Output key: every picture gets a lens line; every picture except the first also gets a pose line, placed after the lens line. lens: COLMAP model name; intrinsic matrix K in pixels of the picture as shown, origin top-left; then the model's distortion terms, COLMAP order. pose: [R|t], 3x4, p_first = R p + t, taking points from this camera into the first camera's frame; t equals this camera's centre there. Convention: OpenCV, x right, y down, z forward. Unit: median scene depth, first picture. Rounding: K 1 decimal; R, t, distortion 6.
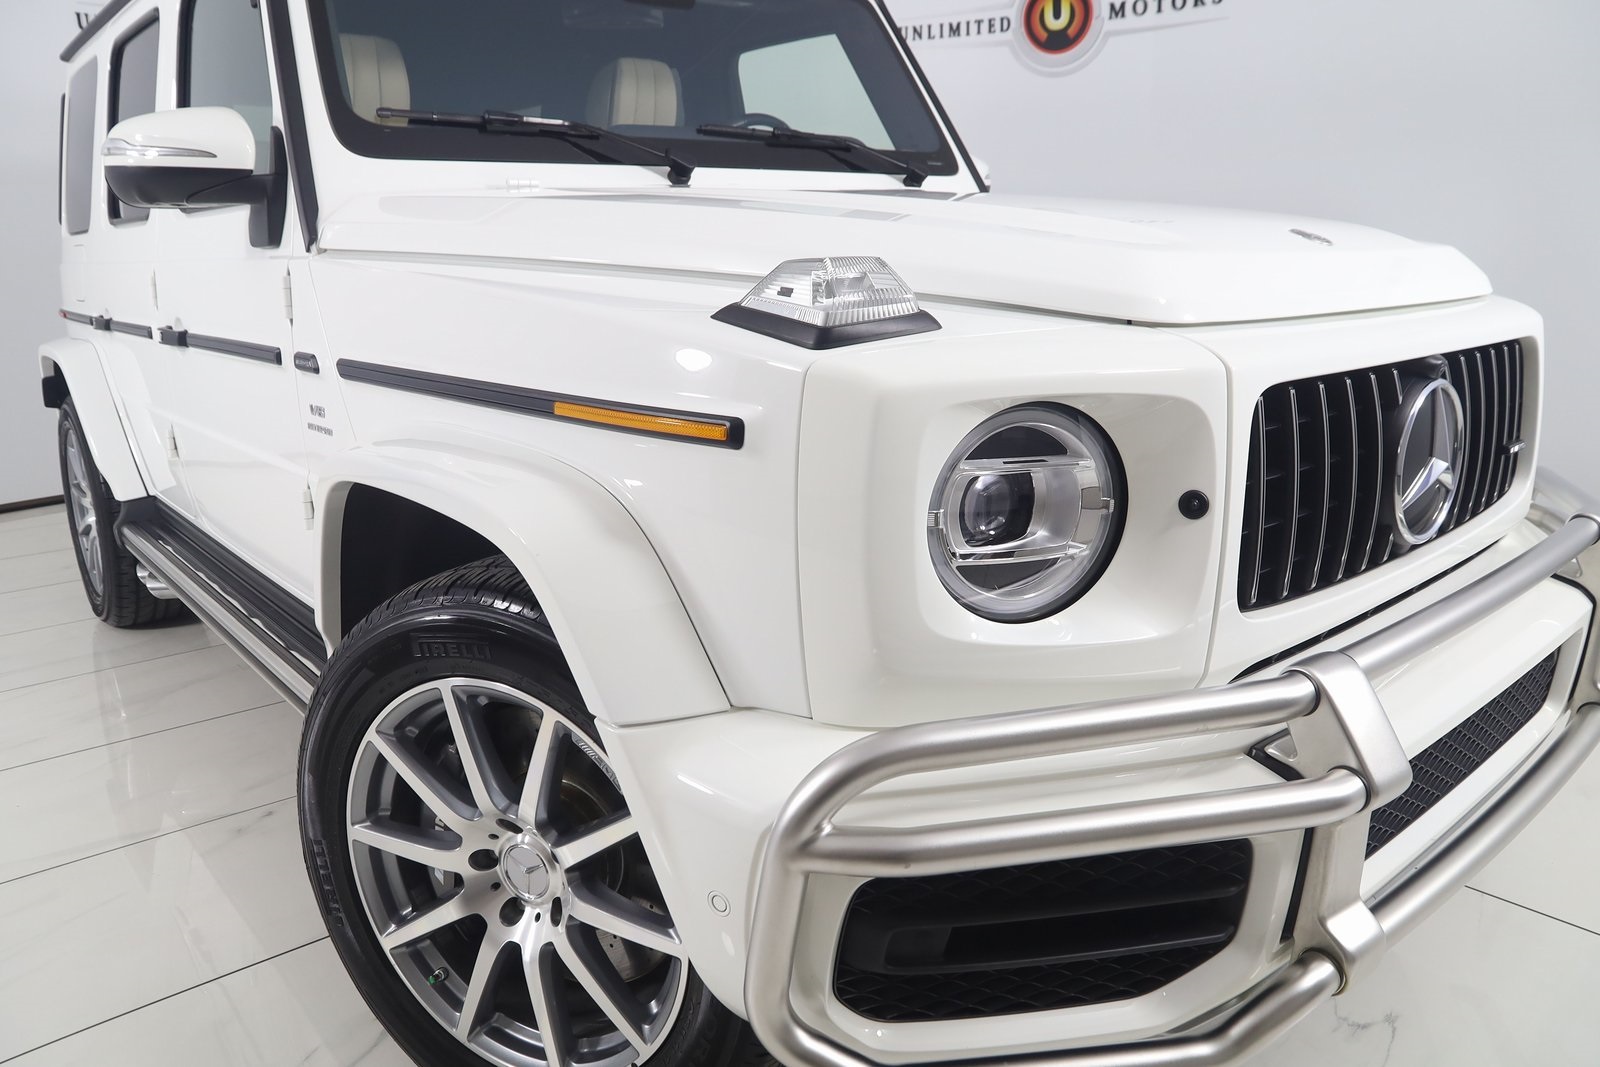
lens RADIAL K [[1139.2, 0, 799.8], [0, 1139.2, 511.4], [0, 0, 1]] dist [-0.106528, 0.102728]
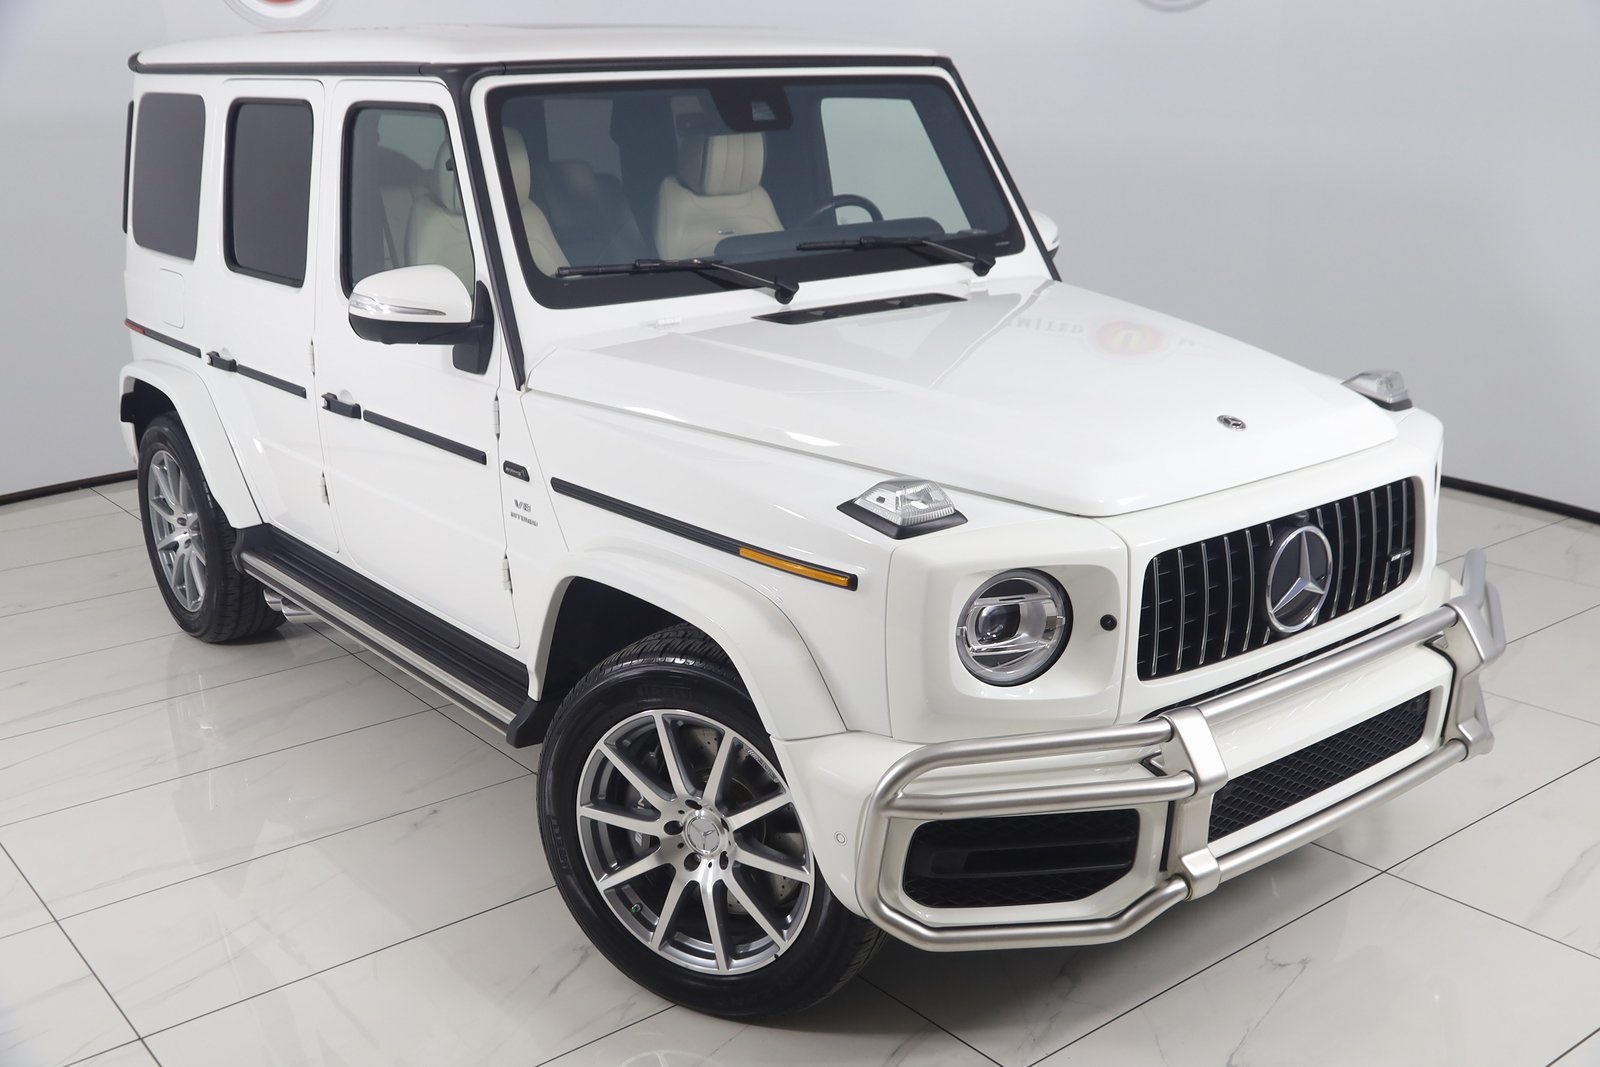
lens RADIAL K [[1629.0, 0, 800.0], [0, 1629.0, 533.5], [0, 0, 1]] dist [-0.002154, 0.188865]
pose [[0.999203, 0.009445, -0.038776, -0.033130], [-0.007148, 0.998236, 0.058944, -0.248362], [0.039265, -0.058619, 0.997508, -1.331919]]
